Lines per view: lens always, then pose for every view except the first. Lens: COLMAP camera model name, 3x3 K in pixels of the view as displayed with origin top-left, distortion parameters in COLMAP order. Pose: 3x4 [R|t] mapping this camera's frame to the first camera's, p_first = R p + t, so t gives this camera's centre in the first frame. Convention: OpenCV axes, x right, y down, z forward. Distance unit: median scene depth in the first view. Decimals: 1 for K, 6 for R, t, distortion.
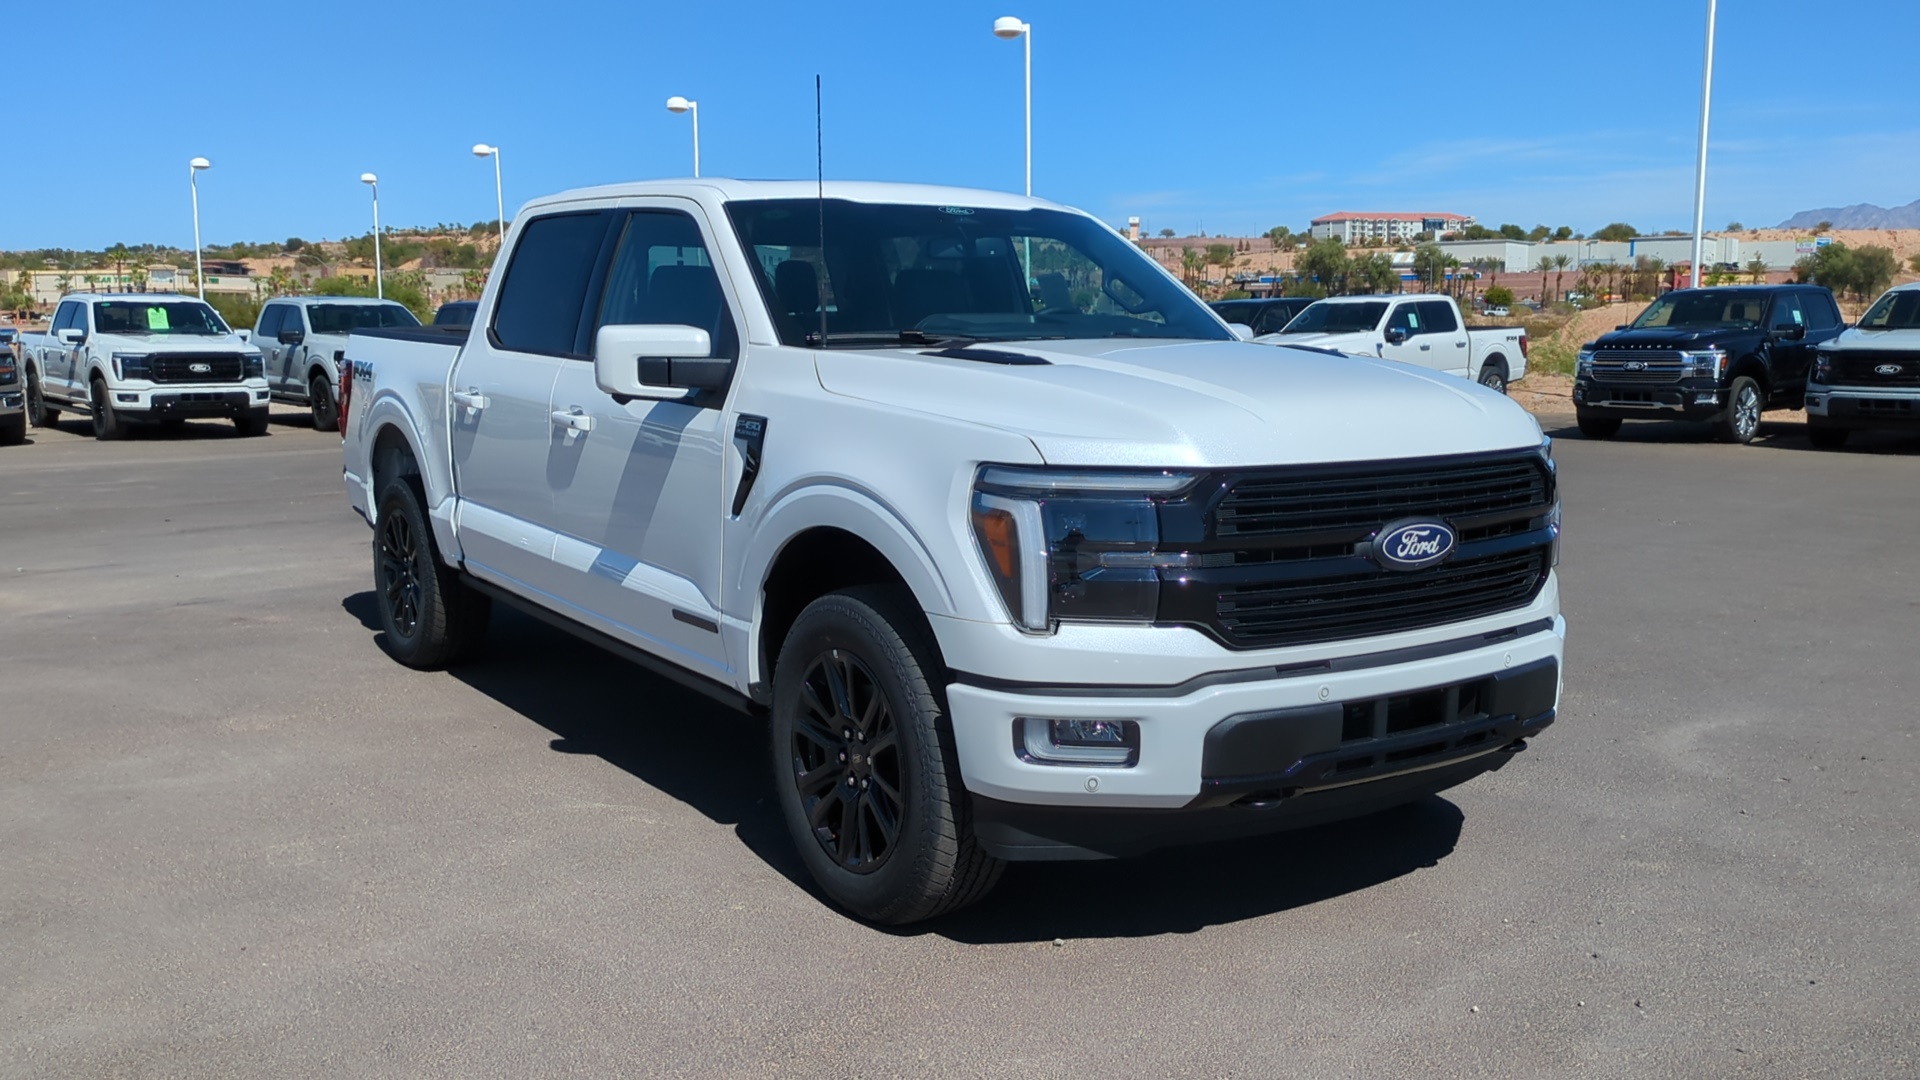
lens RADIAL K [[1645.7, 0, 972.9], [0, 1645.7, 541.8], [0, 0, 1]] dist [0.087848, -0.129142]
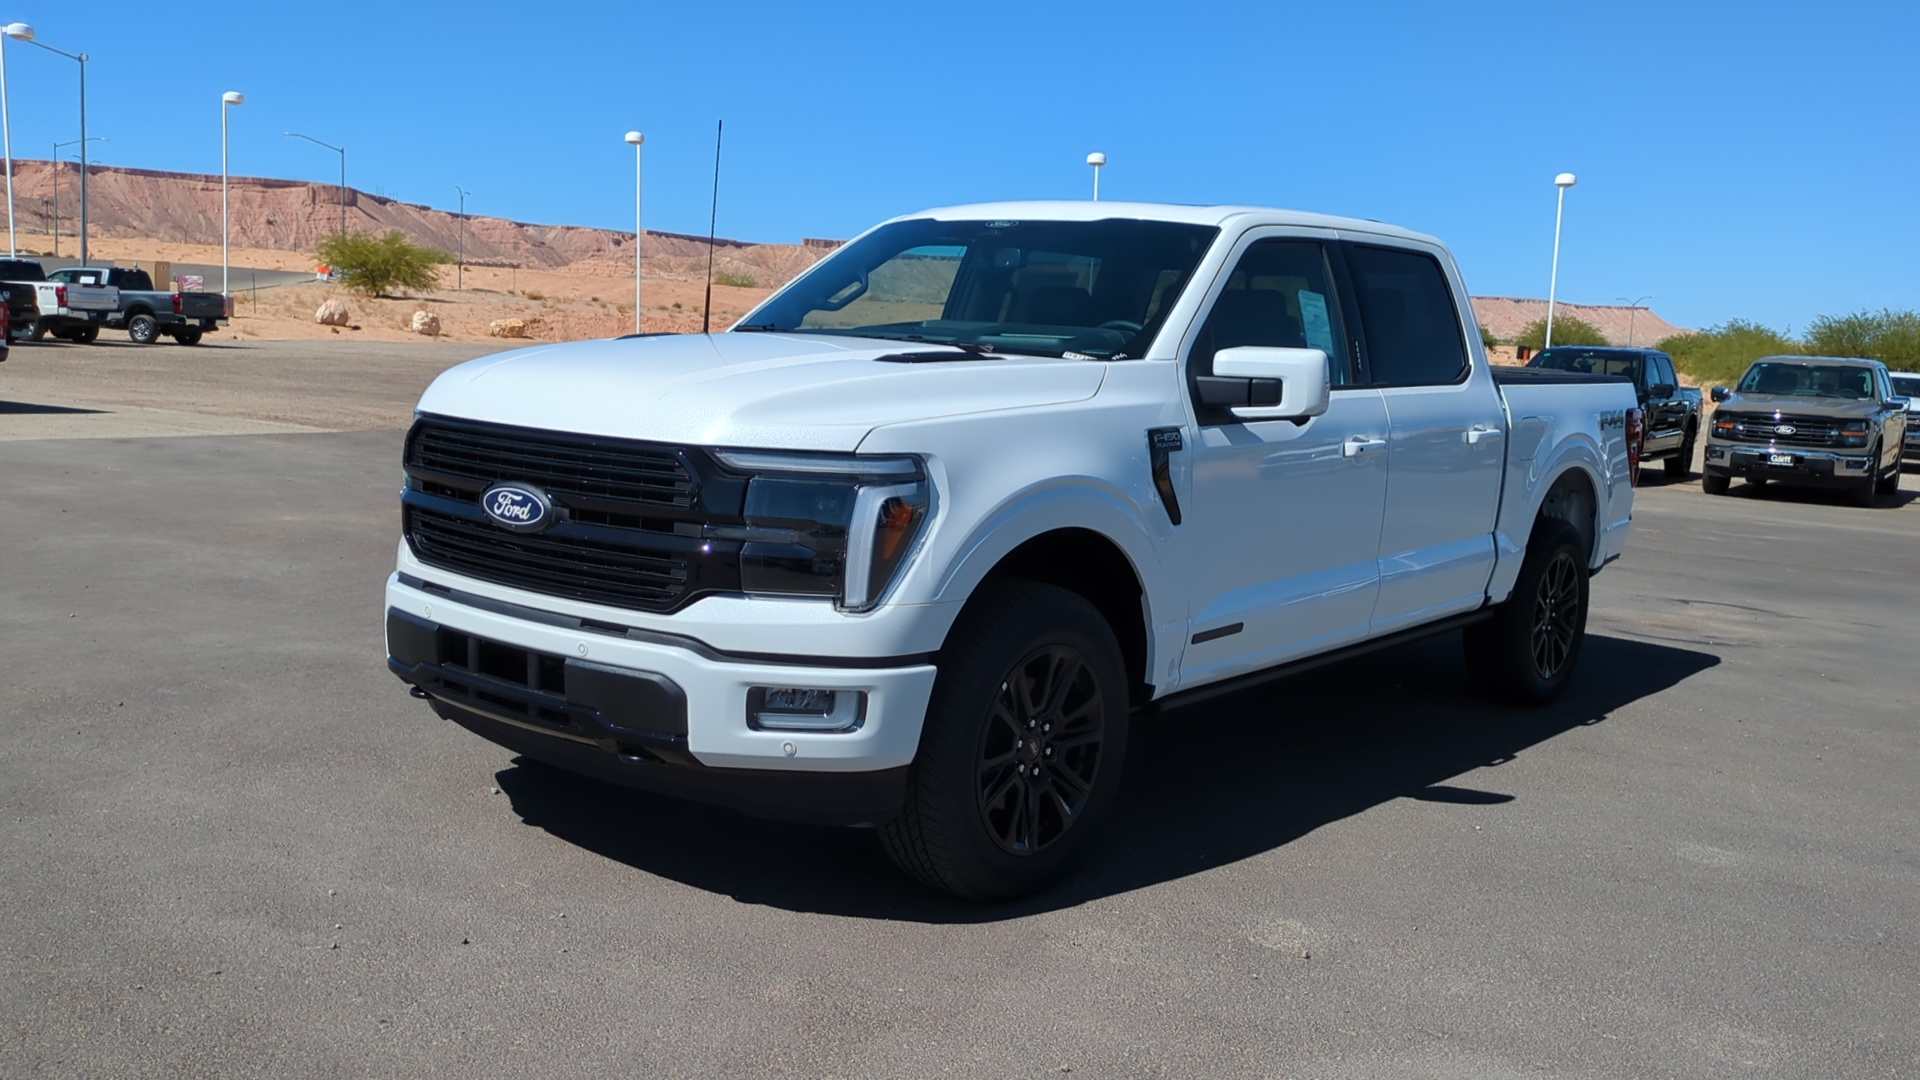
lens RADIAL K [[1645.7, 0, 972.9], [0, 1645.7, 541.8], [0, 0, 1]] dist [0.087848, -0.129142]
pose [[0.286158, 0.134101, -0.948752, 1.364159], [-0.185255, 0.979219, 0.082532, -0.119144], [0.940103, 0.152144, 0.305055, 0.951426]]
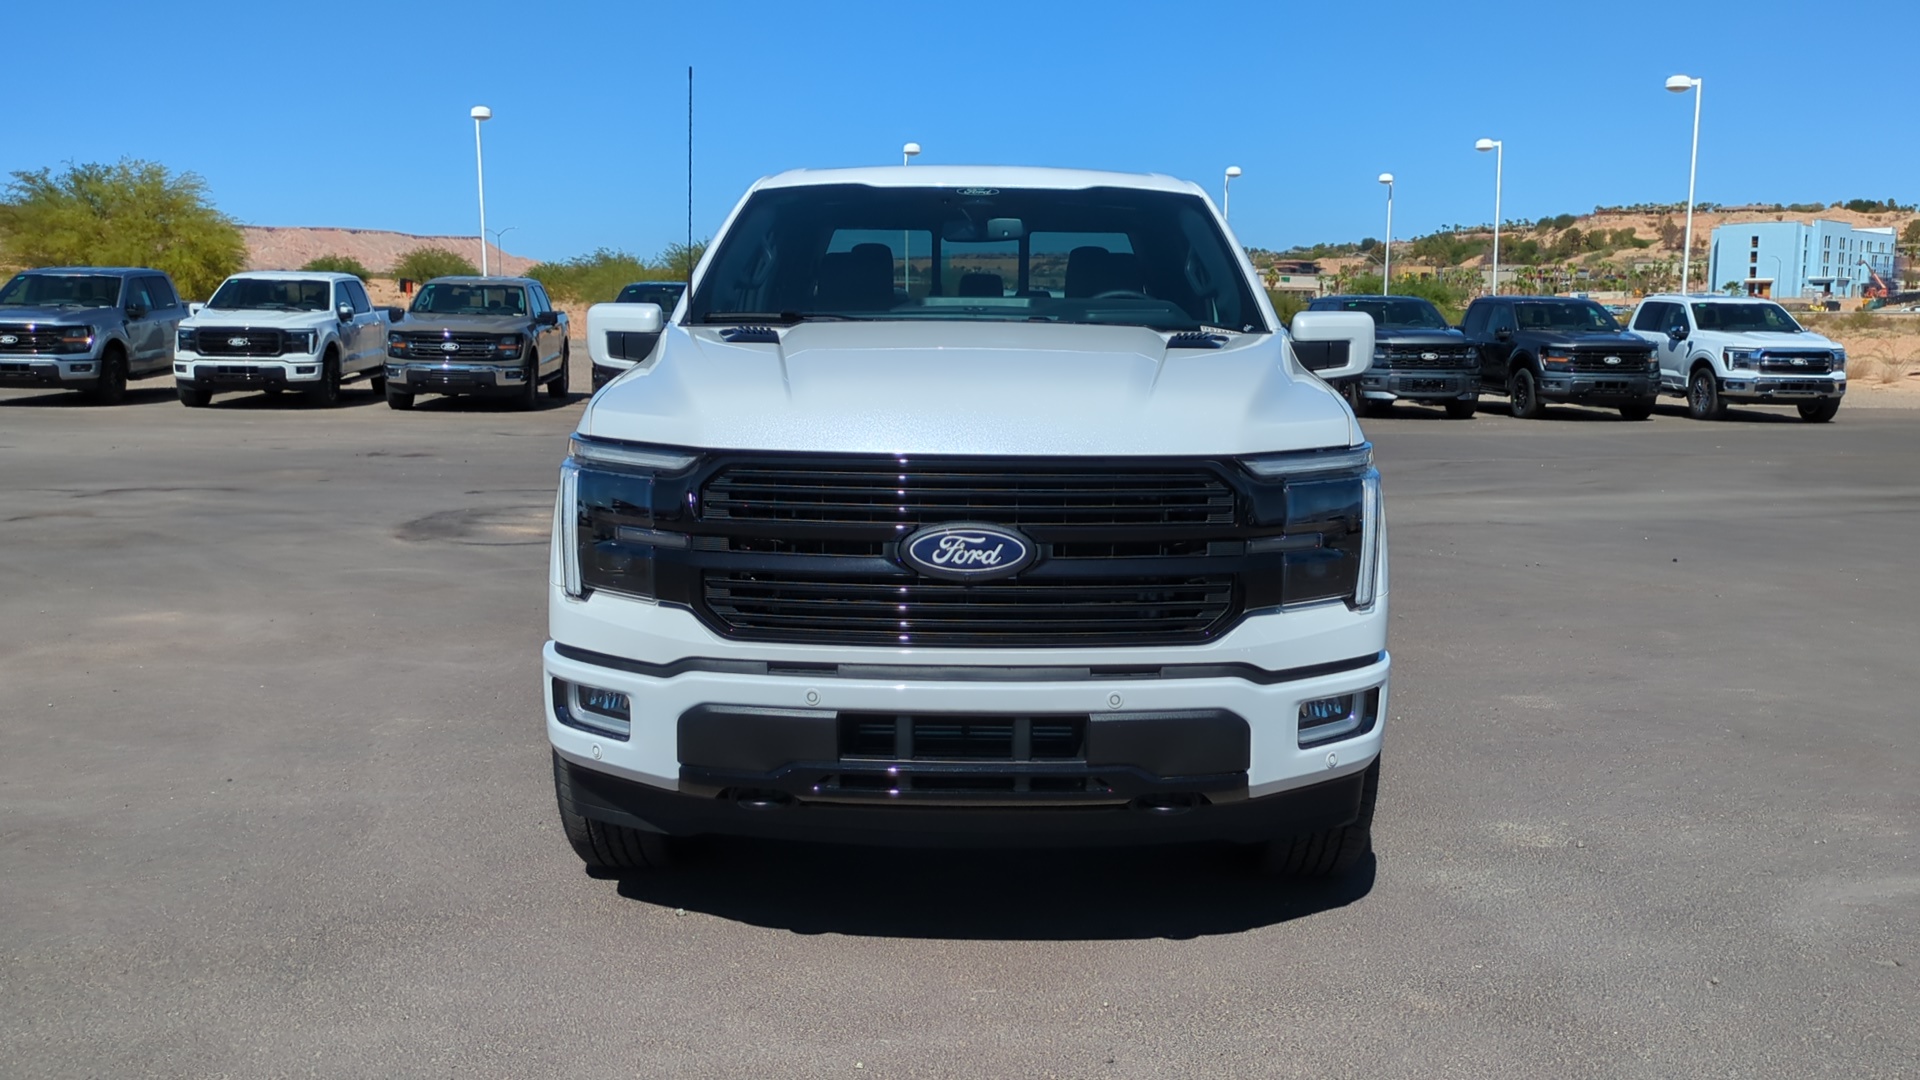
lens RADIAL K [[1645.7, 0, 972.9], [0, 1645.7, 541.8], [0, 0, 1]] dist [0.087848, -0.129142]
pose [[0.817597, 0.089556, -0.568783, 0.773206], [-0.088391, 0.995643, 0.029708, -0.030571], [0.568966, 0.025986, 0.821951, 0.268443]]
